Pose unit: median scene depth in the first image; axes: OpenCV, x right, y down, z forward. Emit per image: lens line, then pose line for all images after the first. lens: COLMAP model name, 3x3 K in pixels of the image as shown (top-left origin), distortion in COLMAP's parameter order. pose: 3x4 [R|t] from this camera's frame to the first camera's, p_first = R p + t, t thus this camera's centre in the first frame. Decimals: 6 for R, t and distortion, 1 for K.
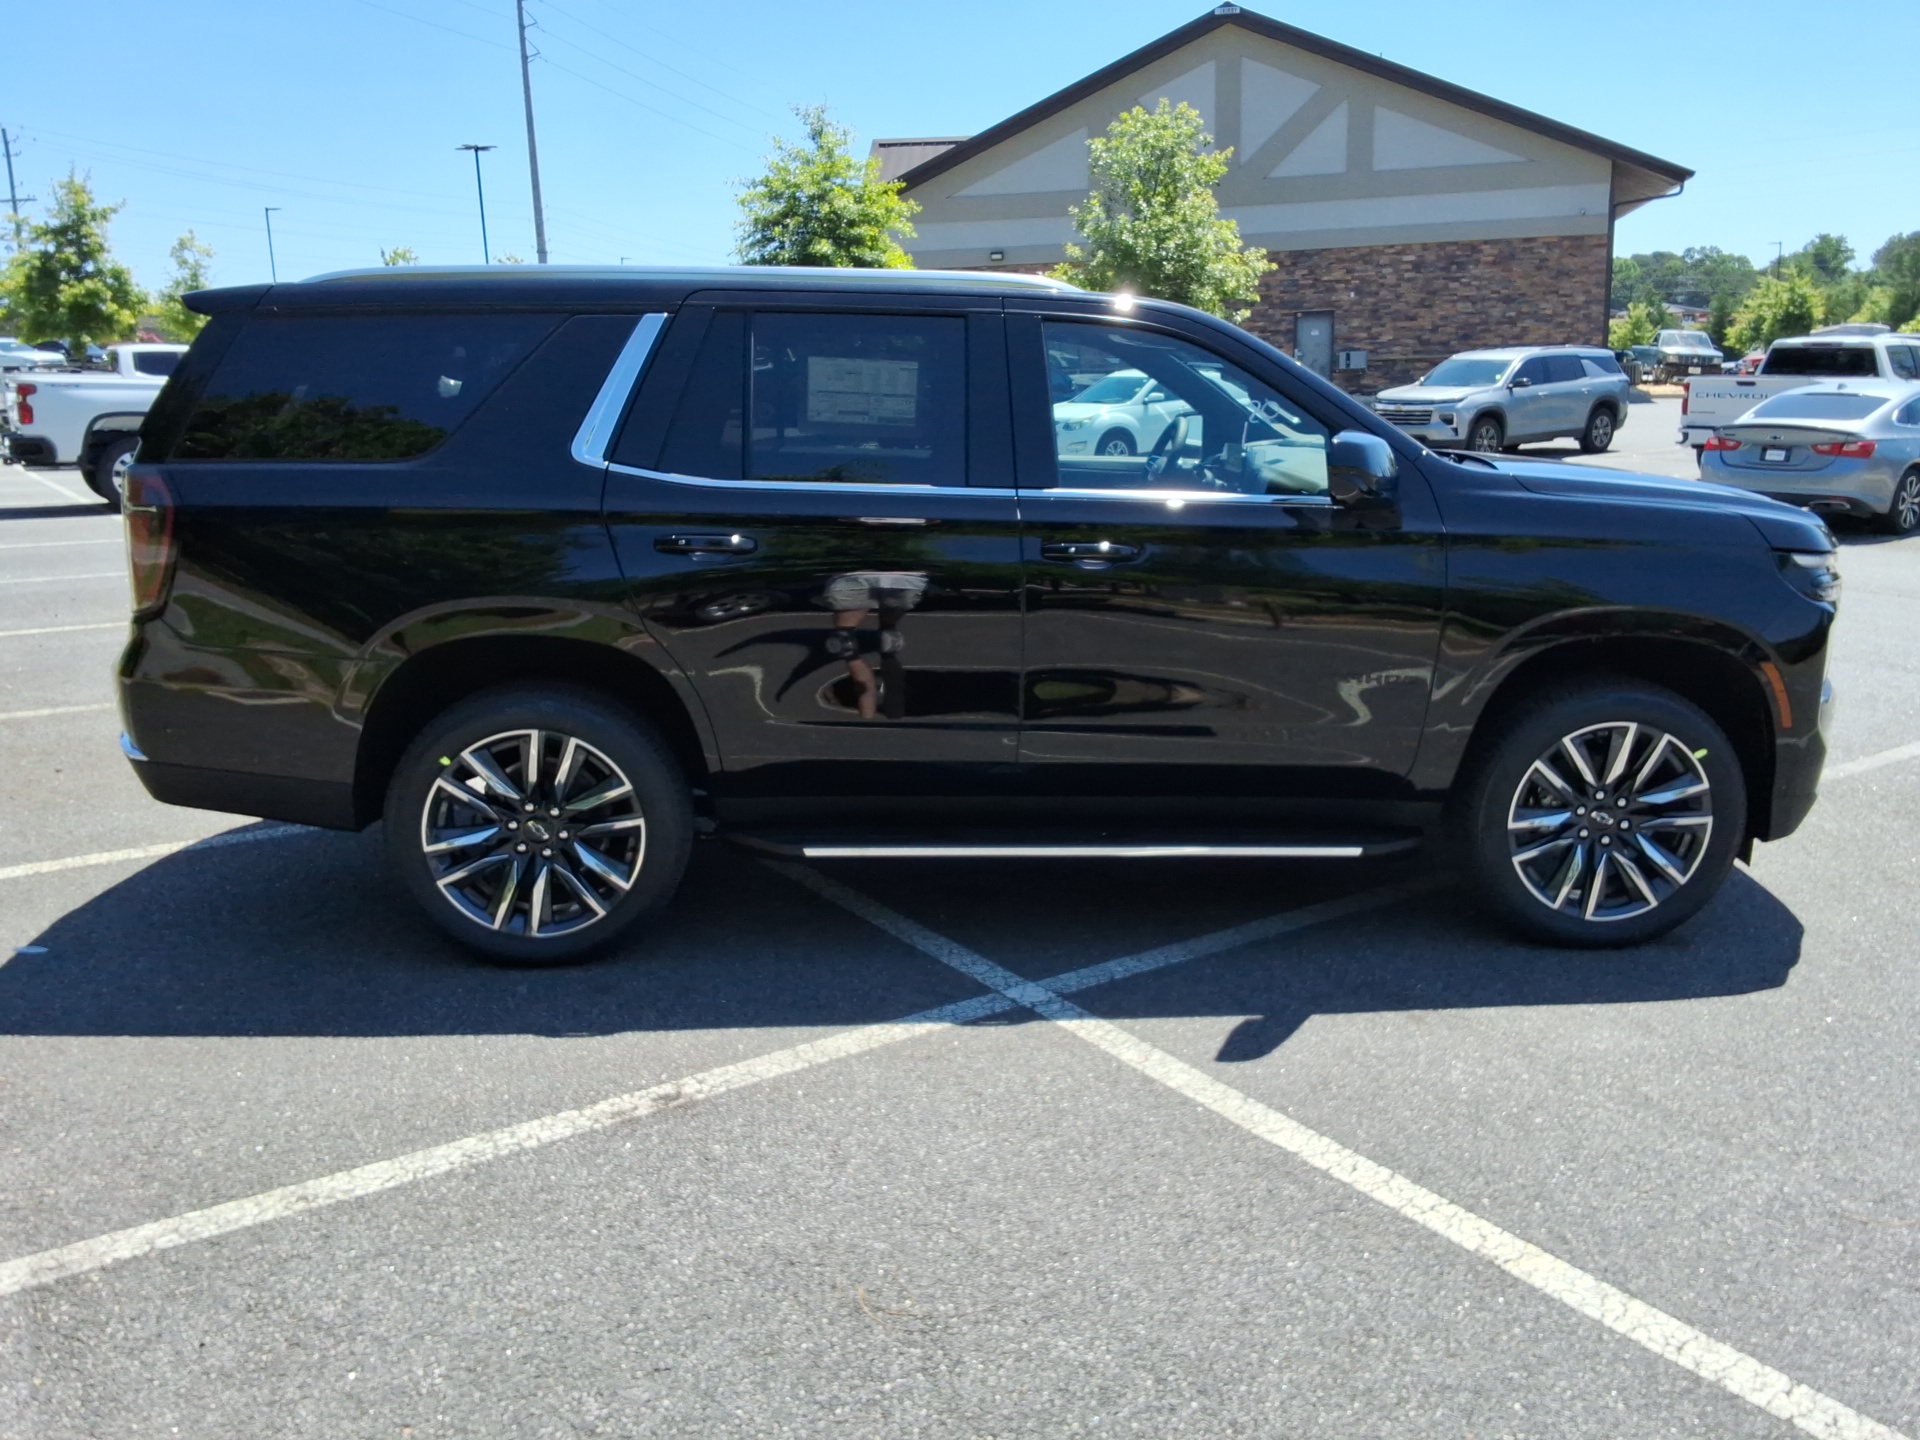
lens RADIAL K [[1534.7, 0, 972.6], [0, 1534.7, 707.8], [0, 0, 1]] dist [0.106679, -0.170218]
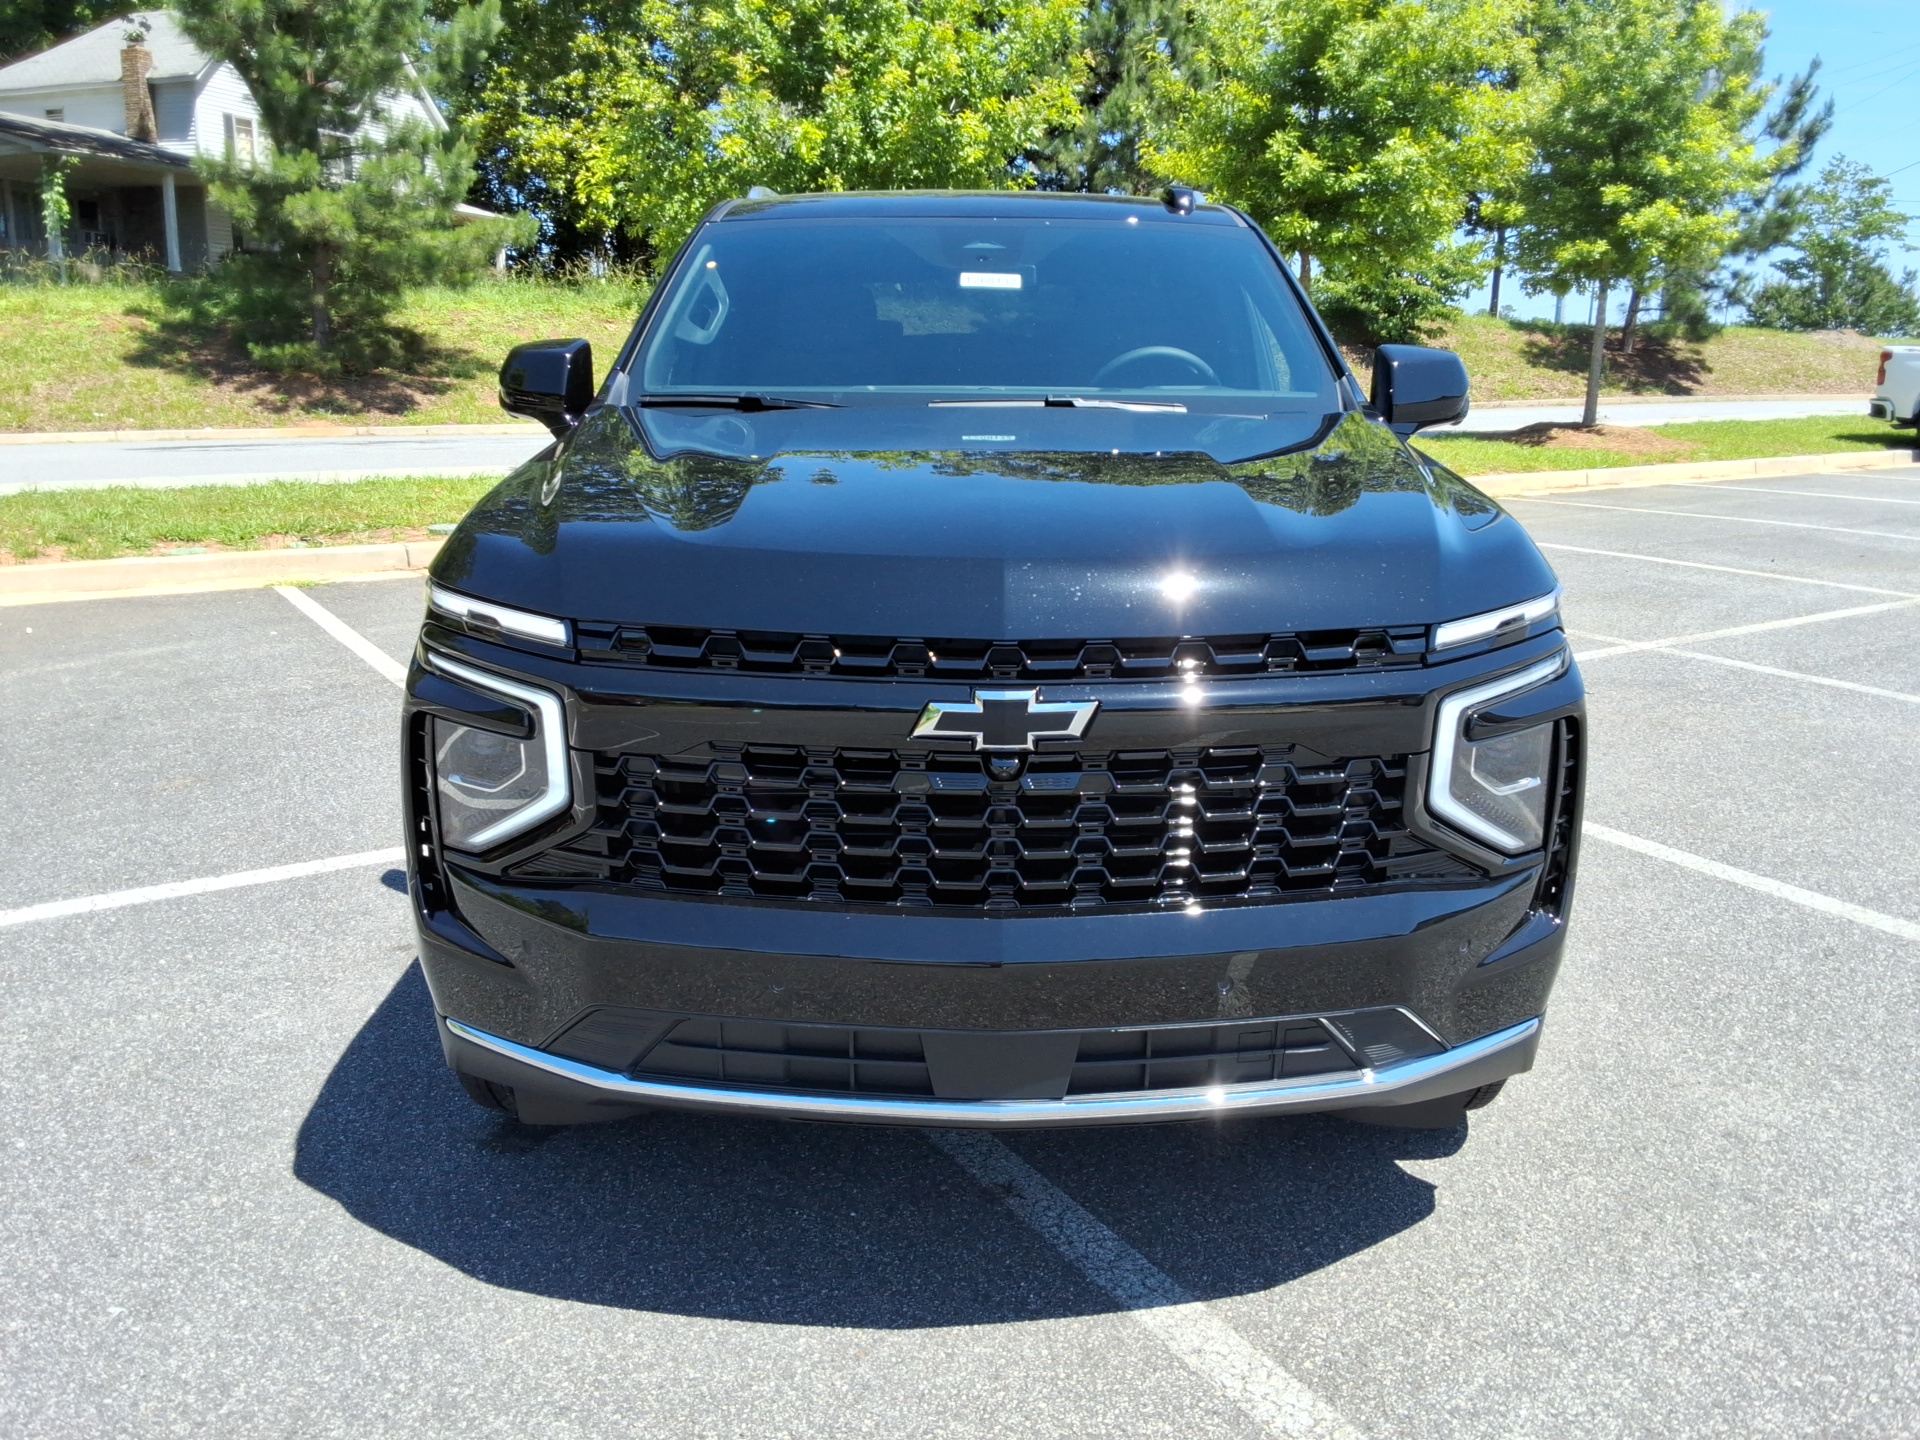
lens RADIAL K [[1534.7, 0, 972.6], [0, 1534.7, 707.8], [0, 0, 1]] dist [0.106679, -0.170218]
pose [[-0.053999, 0.232580, -0.971077, 0.112384], [-0.223181, 0.945083, 0.238764, -0.023970], [0.973280, 0.229619, 0.000874, 0.125671]]
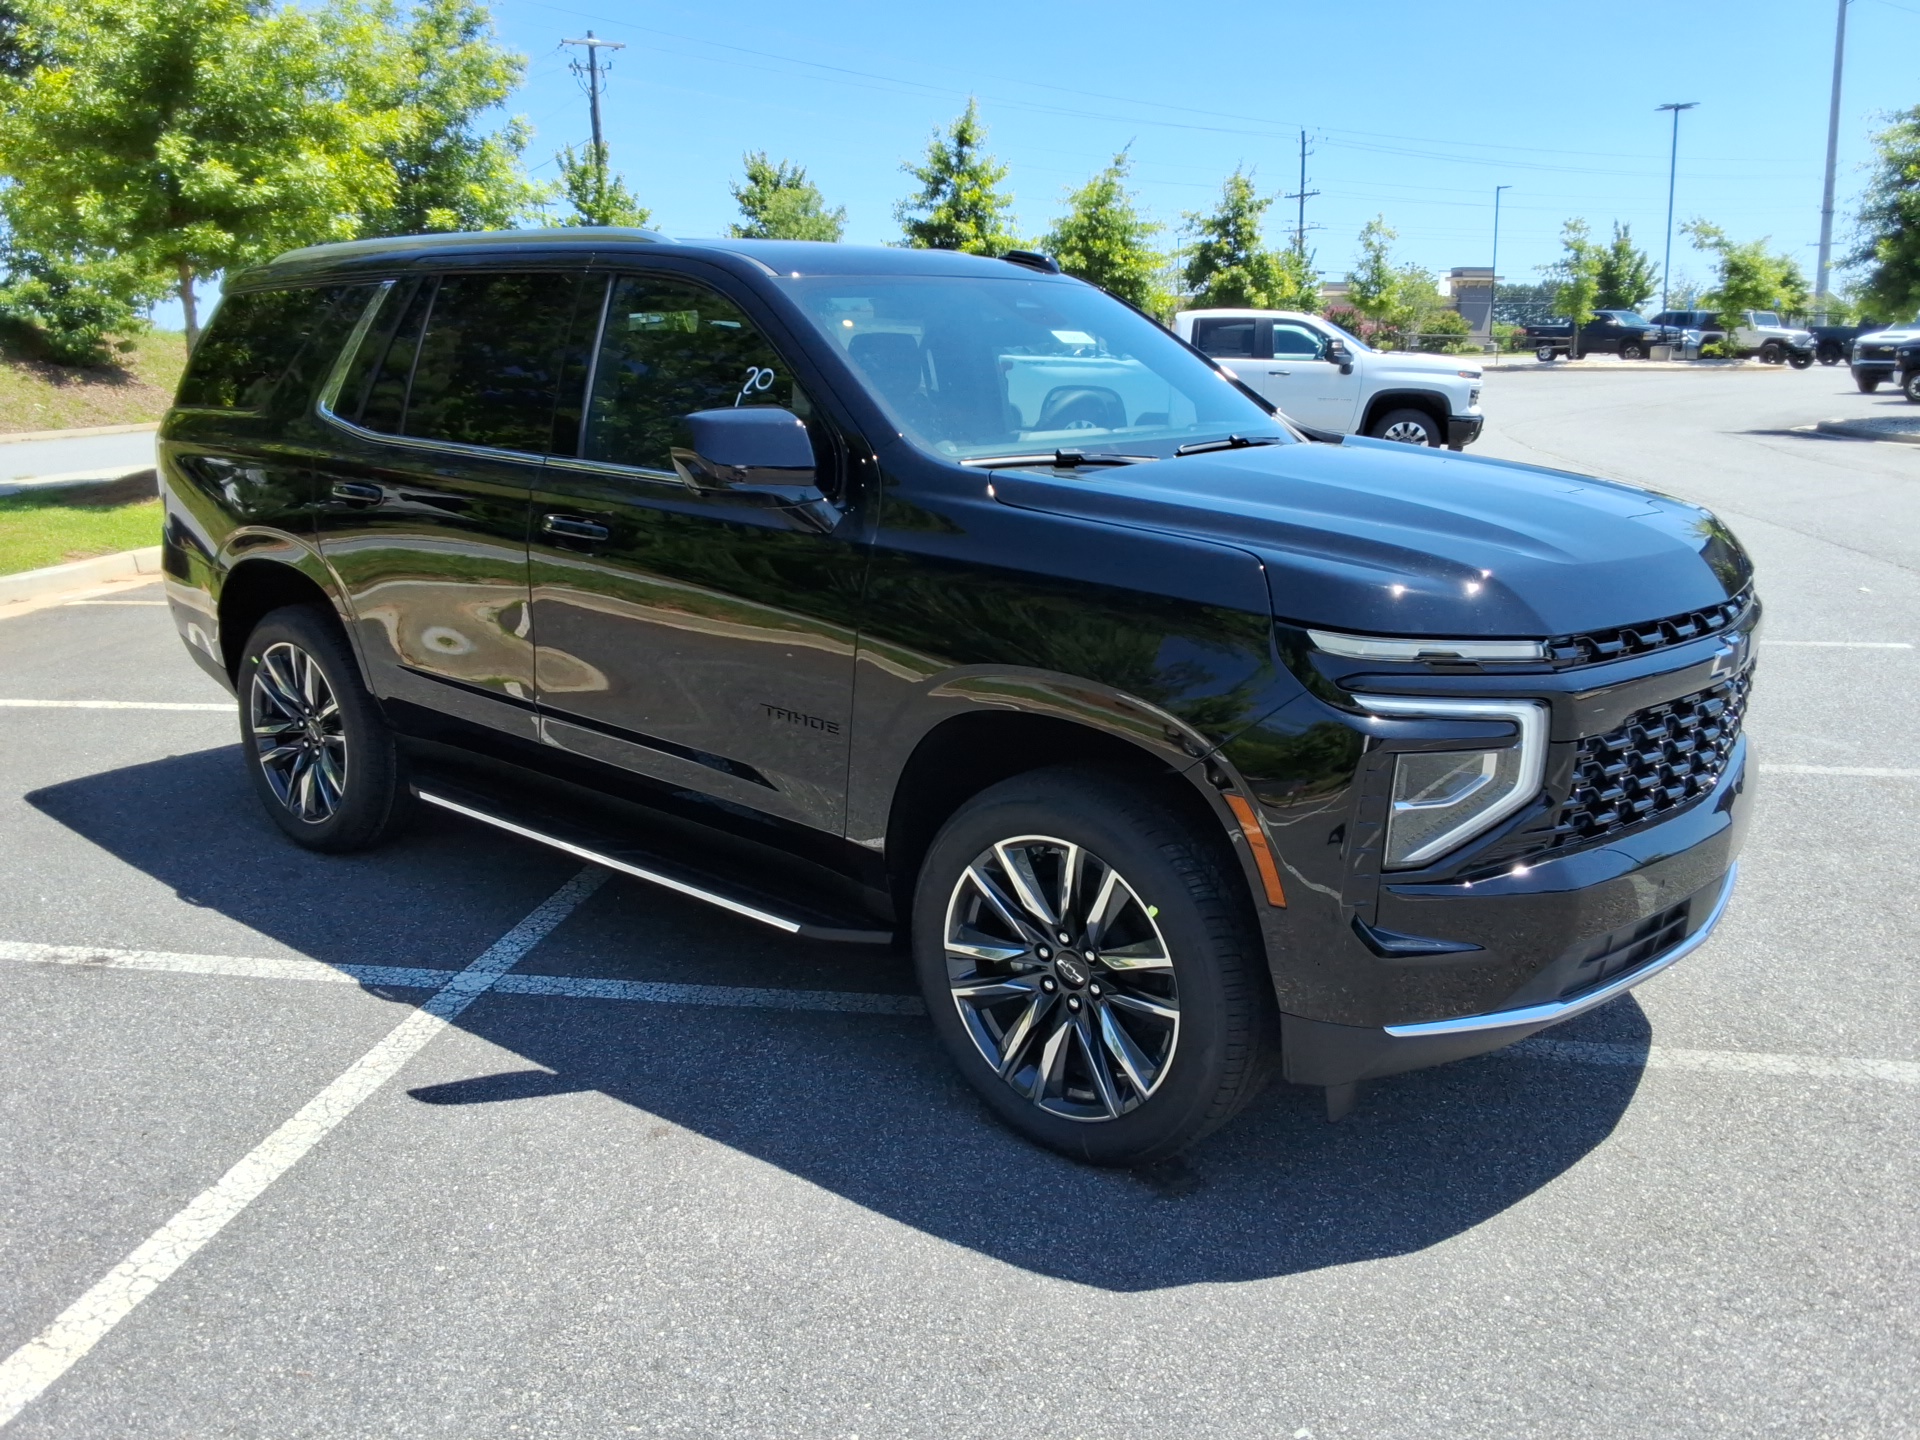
lens RADIAL K [[1534.7, 0, 972.6], [0, 1534.7, 707.8], [0, 0, 1]] dist [0.106679, -0.170218]
pose [[0.719200, 0.153193, -0.677704, 0.088164], [-0.142354, 0.987188, 0.072081, -0.009592], [0.680064, 0.044633, 0.731793, 0.048991]]
